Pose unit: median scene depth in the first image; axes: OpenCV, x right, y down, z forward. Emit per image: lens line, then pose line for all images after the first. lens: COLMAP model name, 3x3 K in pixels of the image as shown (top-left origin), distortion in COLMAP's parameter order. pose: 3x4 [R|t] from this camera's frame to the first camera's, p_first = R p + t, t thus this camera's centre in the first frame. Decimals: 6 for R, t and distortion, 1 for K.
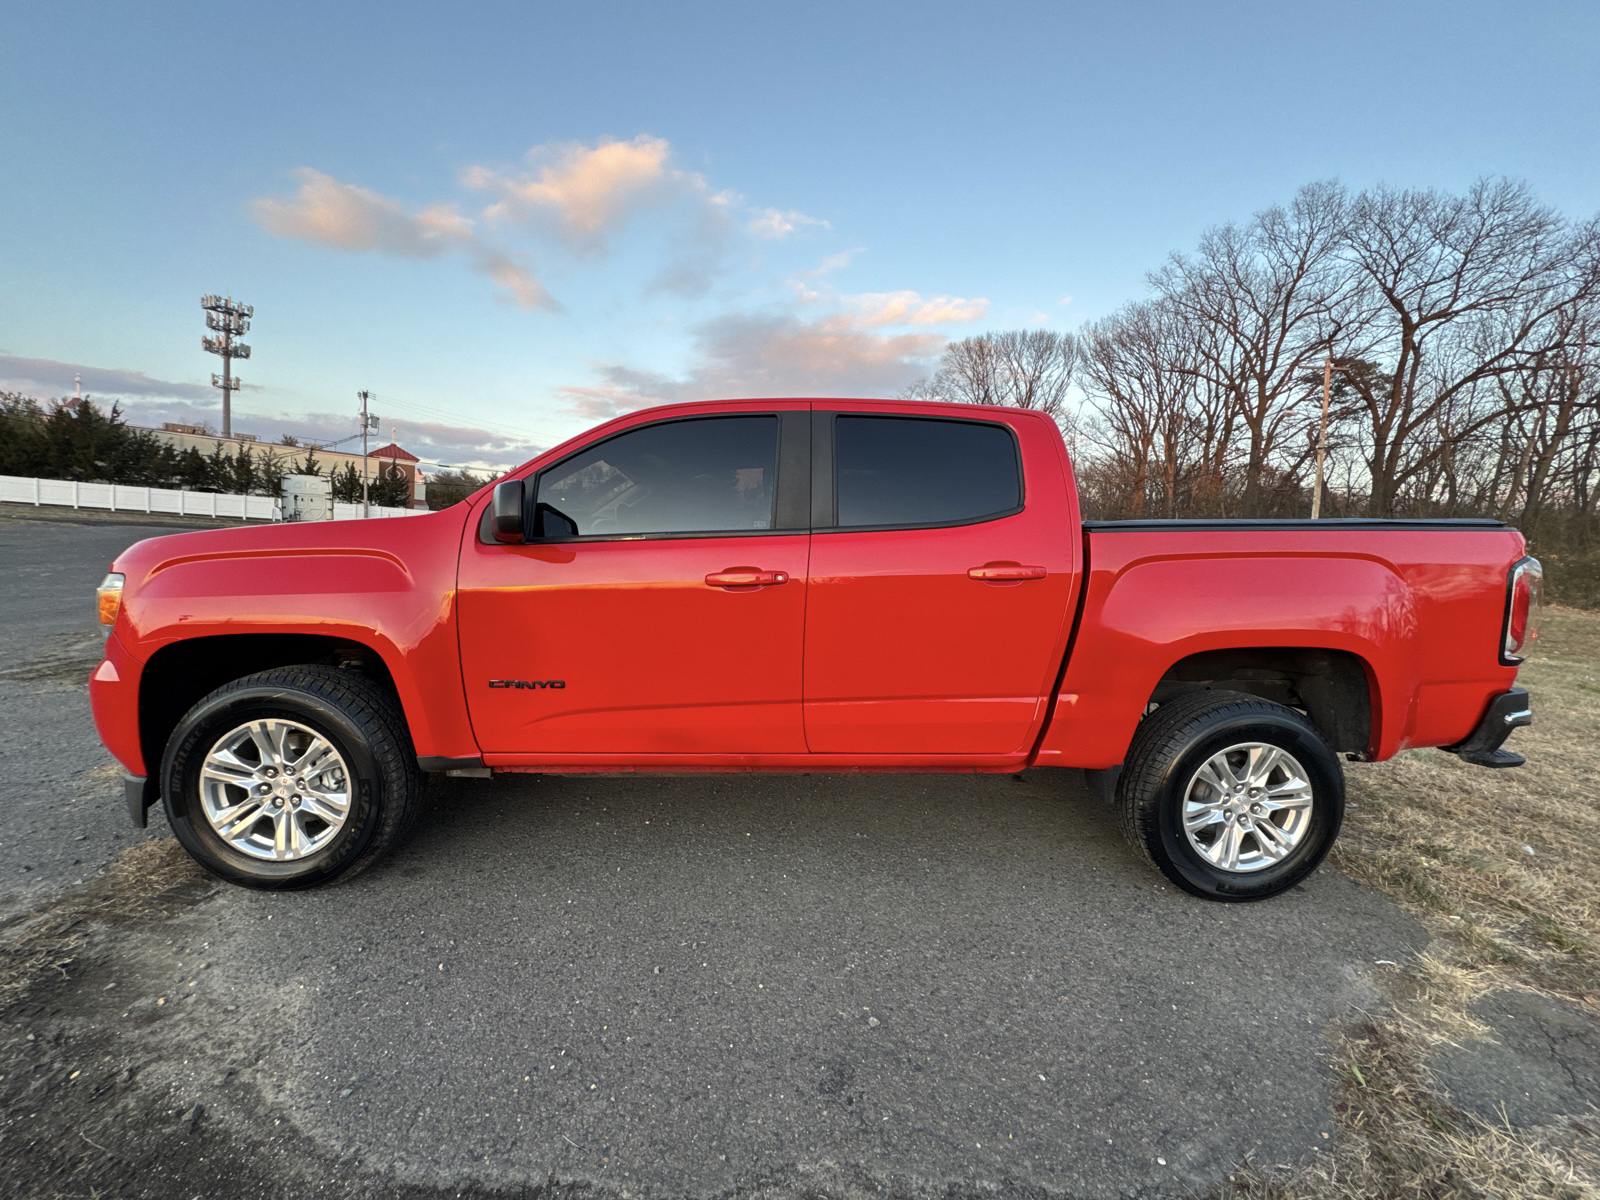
lens RADIAL K [[636.6, 0, 797.7], [0, 636.6, 597.8], [0, 0, 1]] dist [-0.000527, 0.000445]
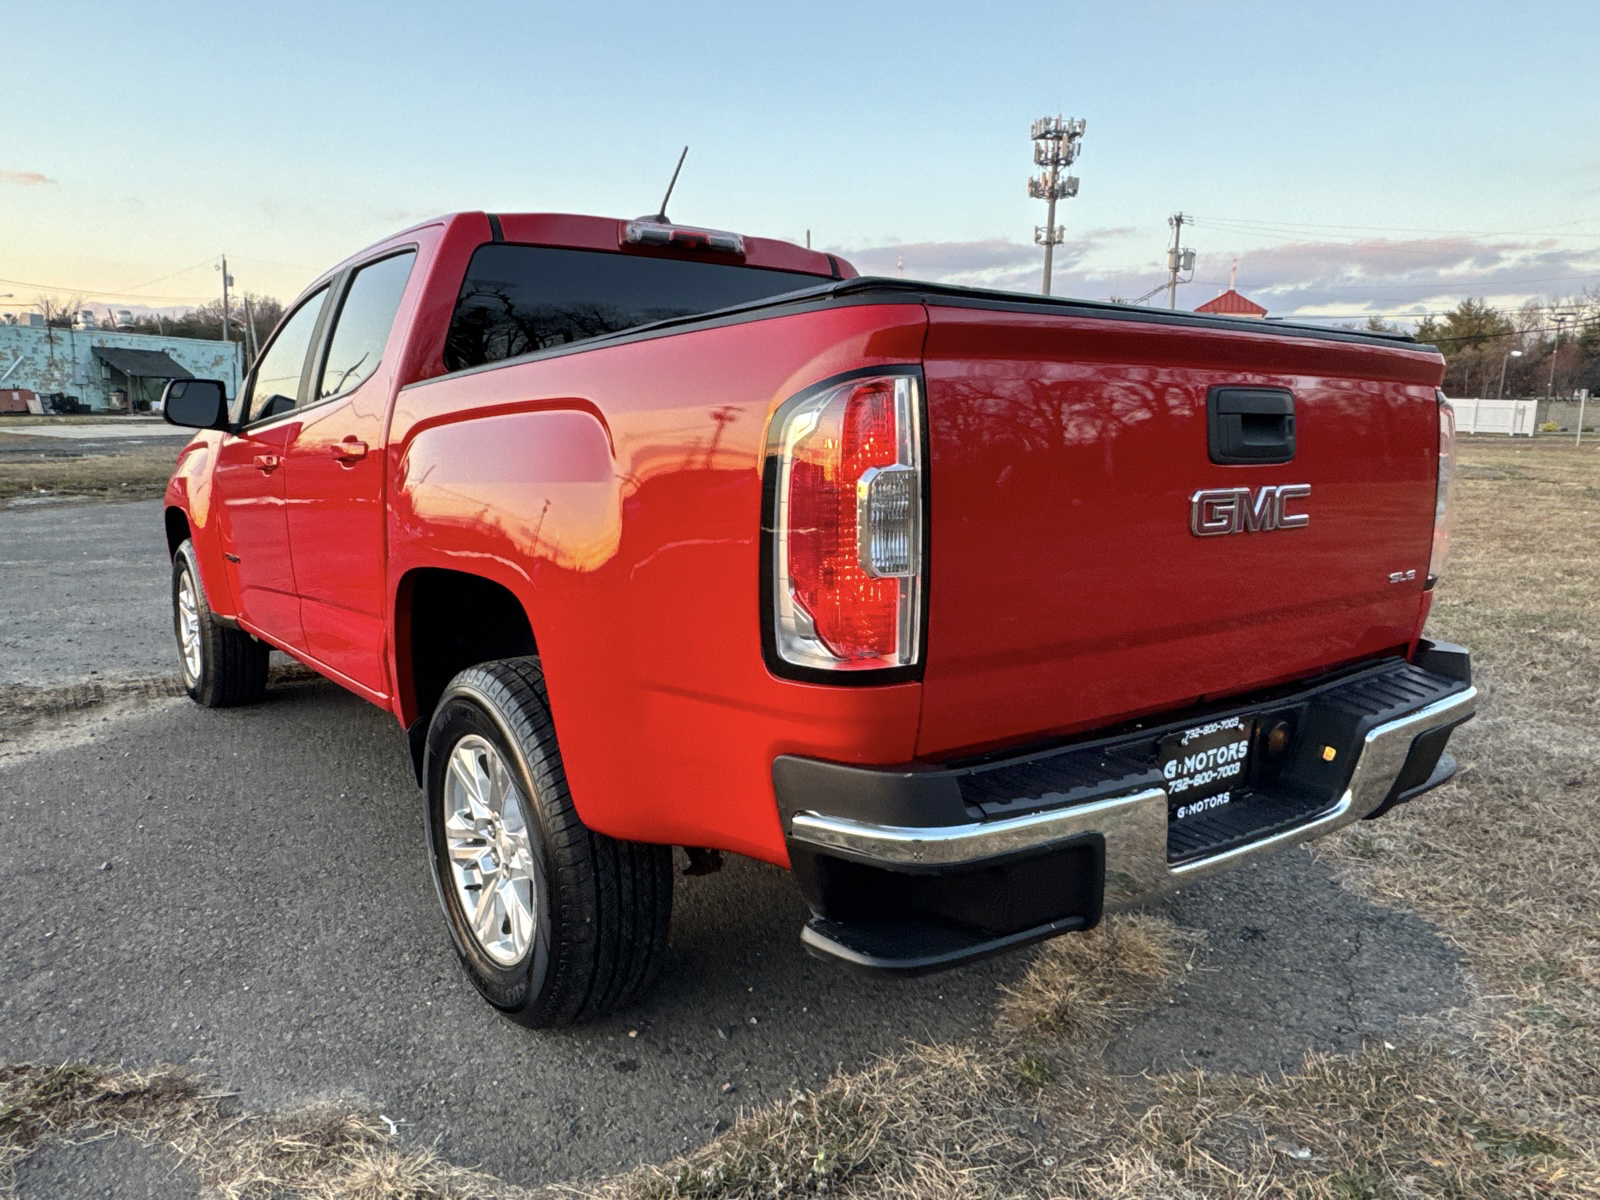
lens RADIAL K [[1131.6, 0, 793.3], [0, 1131.6, 605.7], [0, 0, 1]] dist [0.001964, 0.000256]
pose [[0.560424, 0.092768, -0.822994, 0.098827], [-0.050535, 0.995686, 0.077821, 0.000702], [0.826662, -0.002022, 0.562695, 0.037734]]
